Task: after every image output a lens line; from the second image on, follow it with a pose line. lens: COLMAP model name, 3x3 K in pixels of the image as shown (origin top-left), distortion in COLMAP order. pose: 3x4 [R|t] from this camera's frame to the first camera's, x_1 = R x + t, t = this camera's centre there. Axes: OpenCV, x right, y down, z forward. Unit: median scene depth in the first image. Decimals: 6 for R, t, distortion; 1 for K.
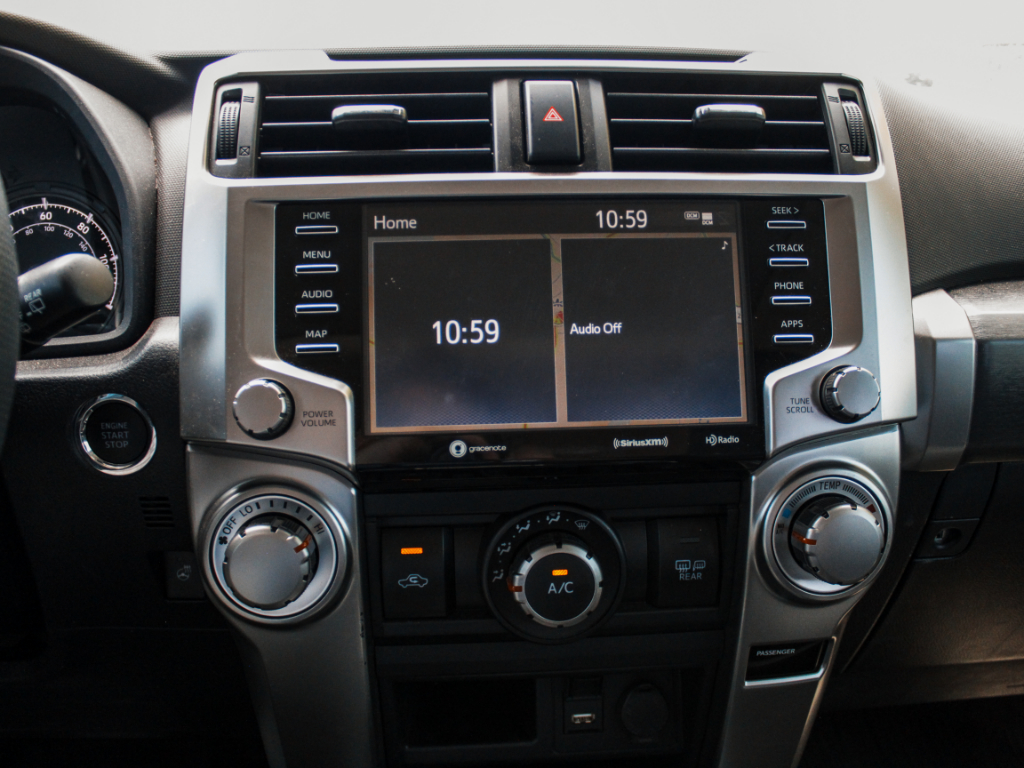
lens RADIAL K [[933.1, 0, 515.7], [0, 933.1, 384.2], [0, 0, 1]] dist [-0.124856, 0.000000]
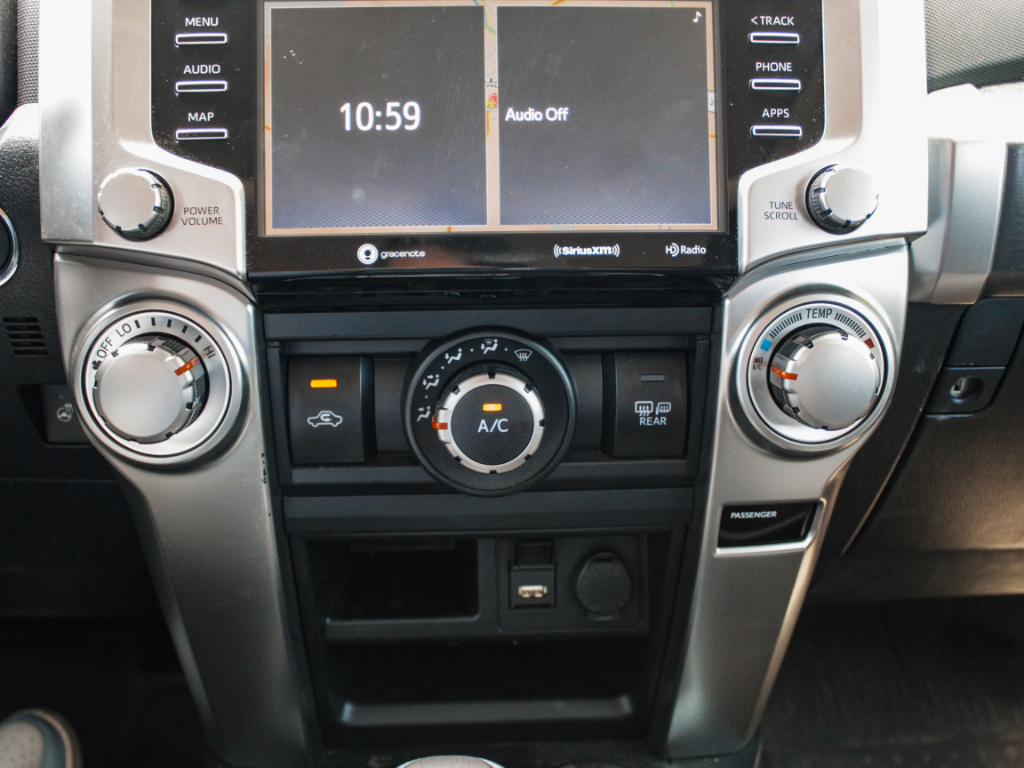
lens RADIAL K [[1061.1, 0, 511.5], [0, 1061.1, 384.2], [0, 0, 1]] dist [-0.107394, 0.000000]
pose [[0.999839, 0.014480, -0.010624, 0.074992], [-0.013220, 0.993799, 0.110404, 0.074249], [0.012157, -0.110246, 0.993830, 0.038553]]
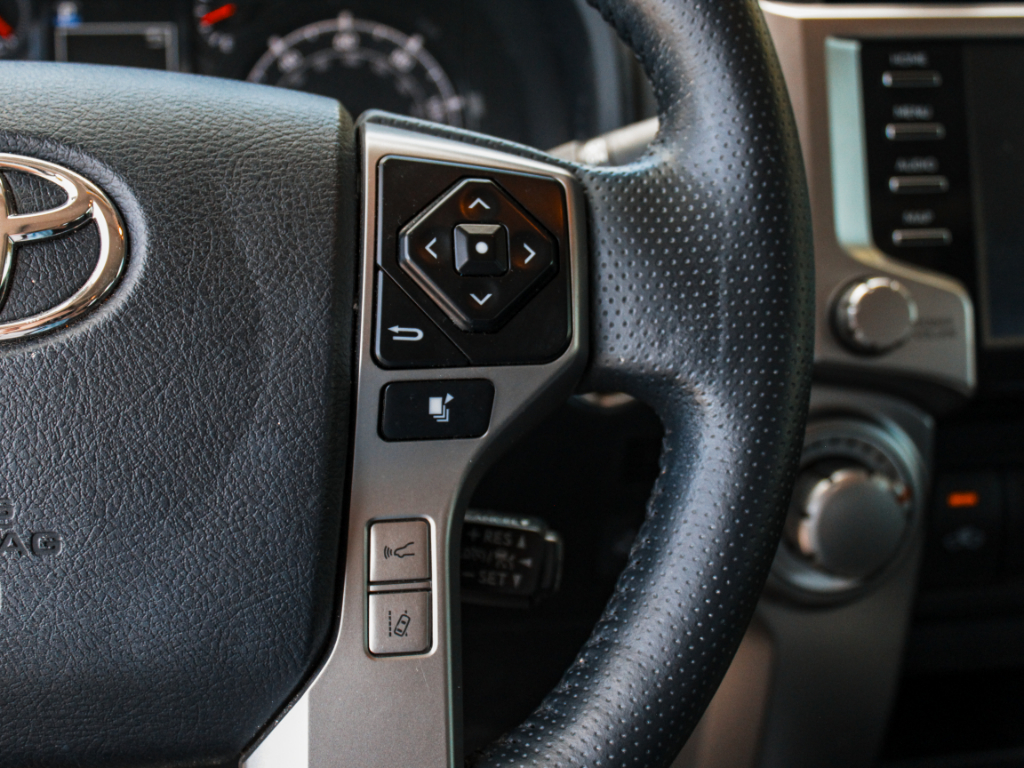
lens RADIAL K [[1450.0, 0, 509.7], [0, 1450.0, 386.6], [0, 0, 1]] dist [-0.082695, 0.000000]
pose [[0.996994, -0.018658, 0.075193, -0.607693], [0.012811, 0.996909, 0.077508, -0.011260], [-0.076407, -0.076312, 0.994152, -0.146748]]
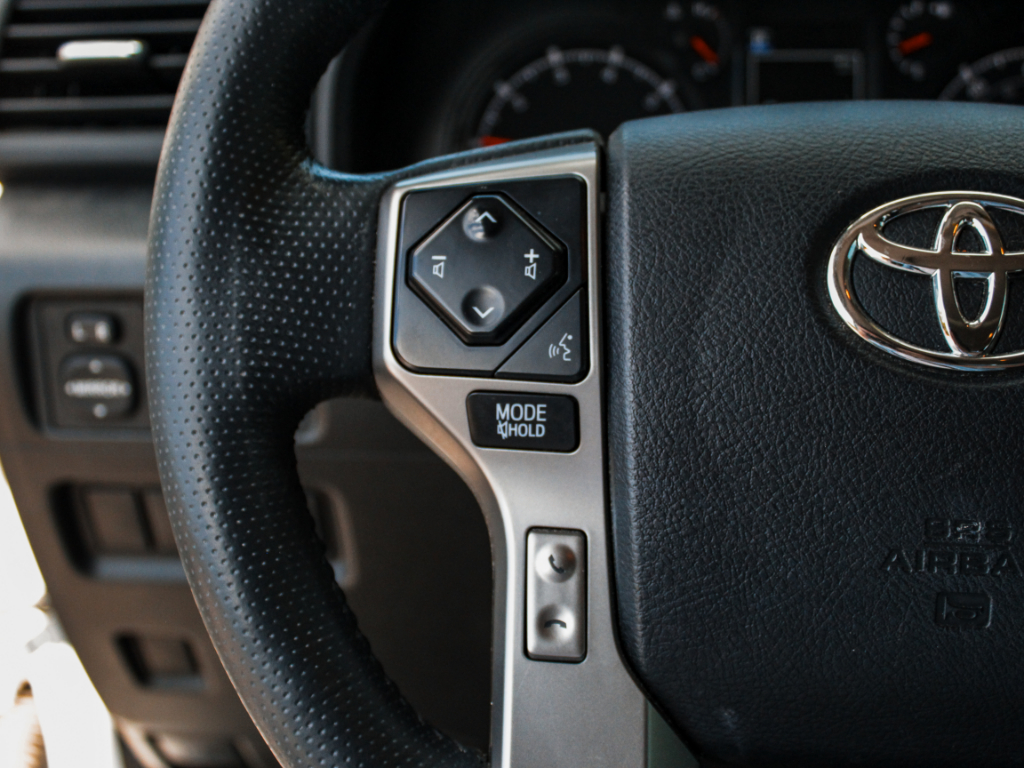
lens RADIAL K [[1450.0, 0, 510.7], [0, 1450.0, 377.0], [0, 0, 1]] dist [-0.082695, 0.000000]
pose [[0.988426, 0.028512, -0.149001, -0.936307], [-0.018380, 0.997452, 0.068938, -0.025688], [0.150586, -0.065402, 0.986431, -0.197831]]
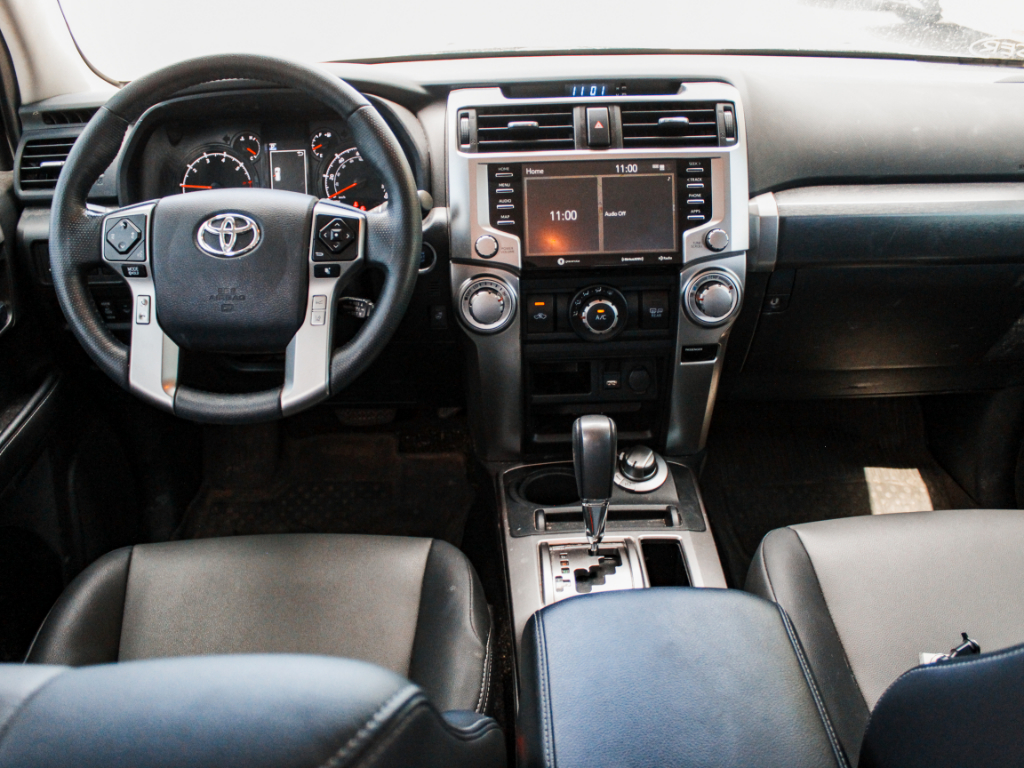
lens RADIAL K [[933.1, 0, 505.2], [0, 933.1, 367.3], [0, 0, 1]] dist [-0.124856, 0.000000]
pose [[0.997644, 0.003951, -0.068495, -0.036223], [0.008754, 0.982851, 0.184195, -0.112849], [0.068048, -0.184361, 0.980500, -1.504371]]
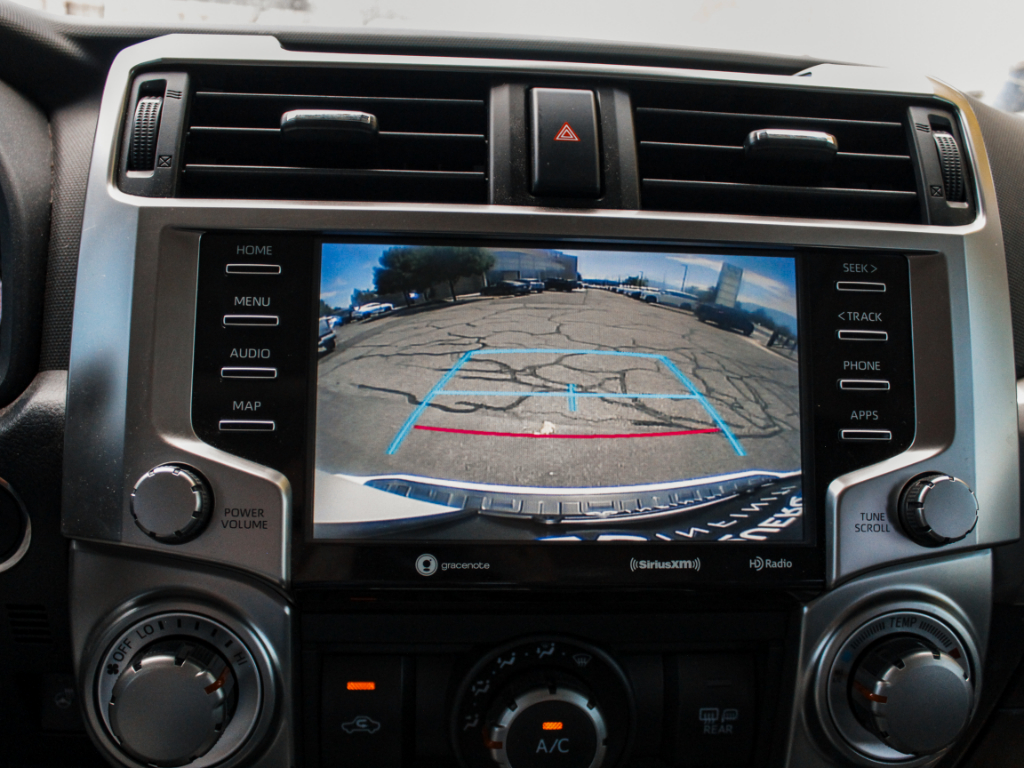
lens RADIAL K [[1061.1, 0, 514.2], [0, 1061.1, 385.0], [0, 0, 1]] dist [-0.107394, 0.000000]
pose [[0.998958, 0.040664, 0.020737, -0.013444], [-0.039872, 0.998510, -0.037245, -0.045265], [-0.022221, 0.036379, 0.999091, 0.123139]]
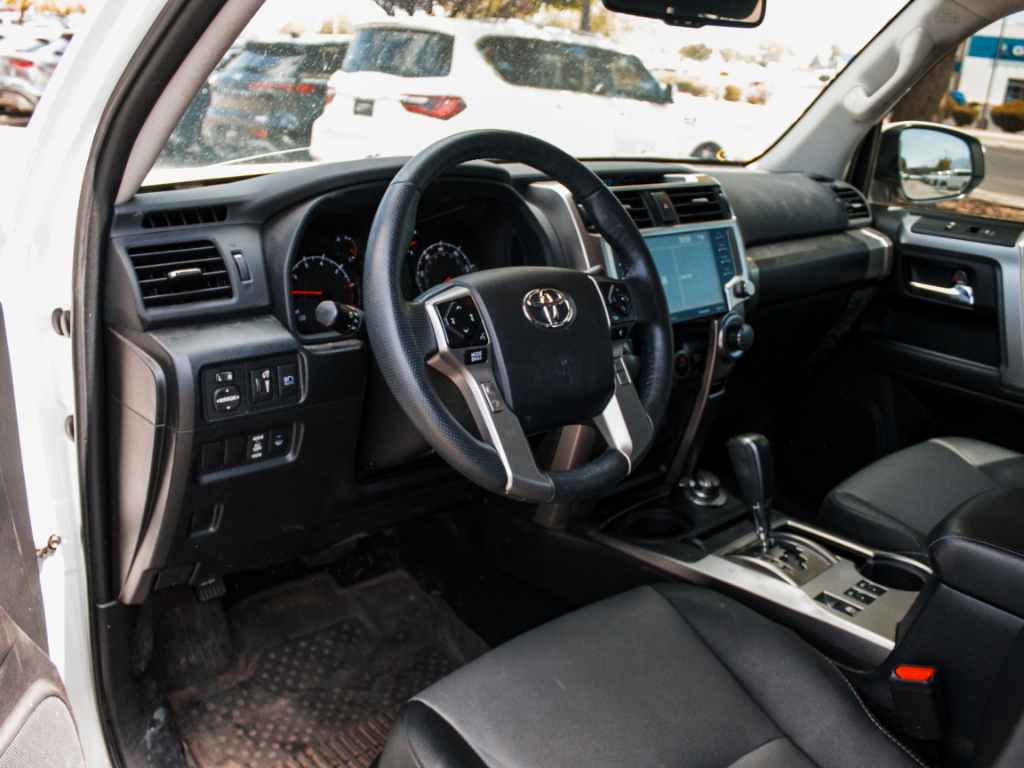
lens RADIAL K [[933.1, 0, 508.5], [0, 933.1, 388.6], [0, 0, 1]] dist [-0.124856, 0.000000]
pose [[0.798685, -0.163699, 0.579055, -2.160807], [0.131192, 0.986508, 0.097933, -0.069048], [-0.587274, -0.002251, 0.809385, -1.104829]]
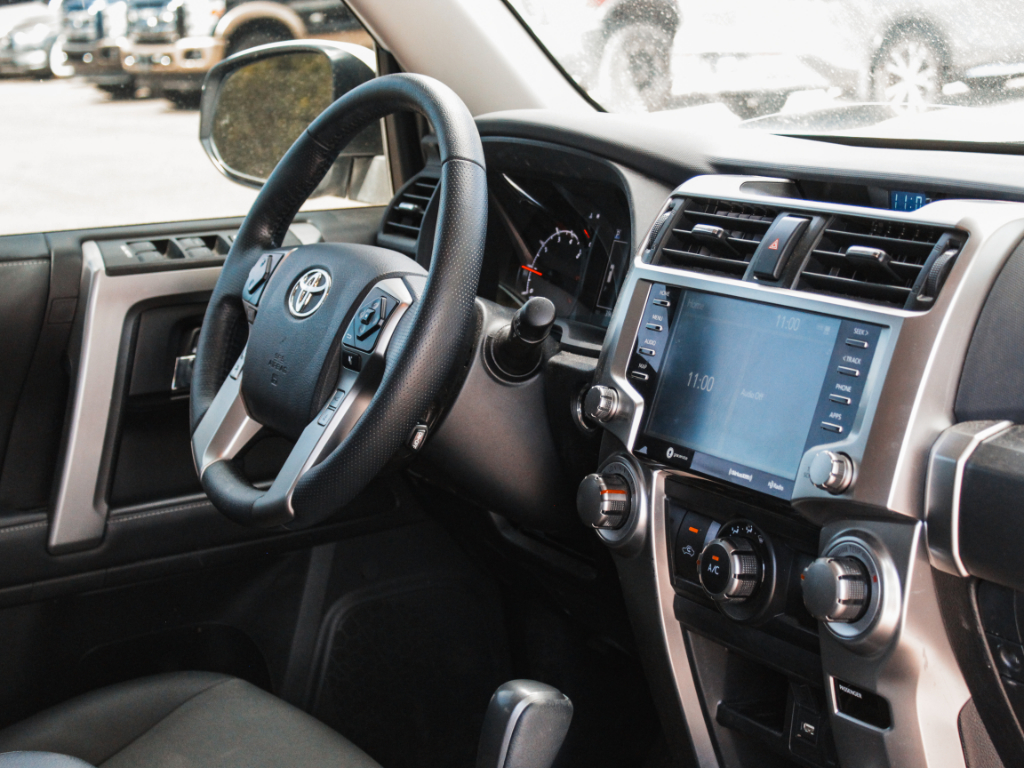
lens RADIAL K [[1906.1, 0, 520.0], [0, 1906.1, 381.2], [0, 0, 1]] dist [-0.012474, 0.000000]
pose [[0.431825, 0.164356, -0.886856, 2.471522], [-0.214266, 0.973803, 0.076140, -0.220816], [0.876138, 0.157144, 0.455728, -0.642117]]
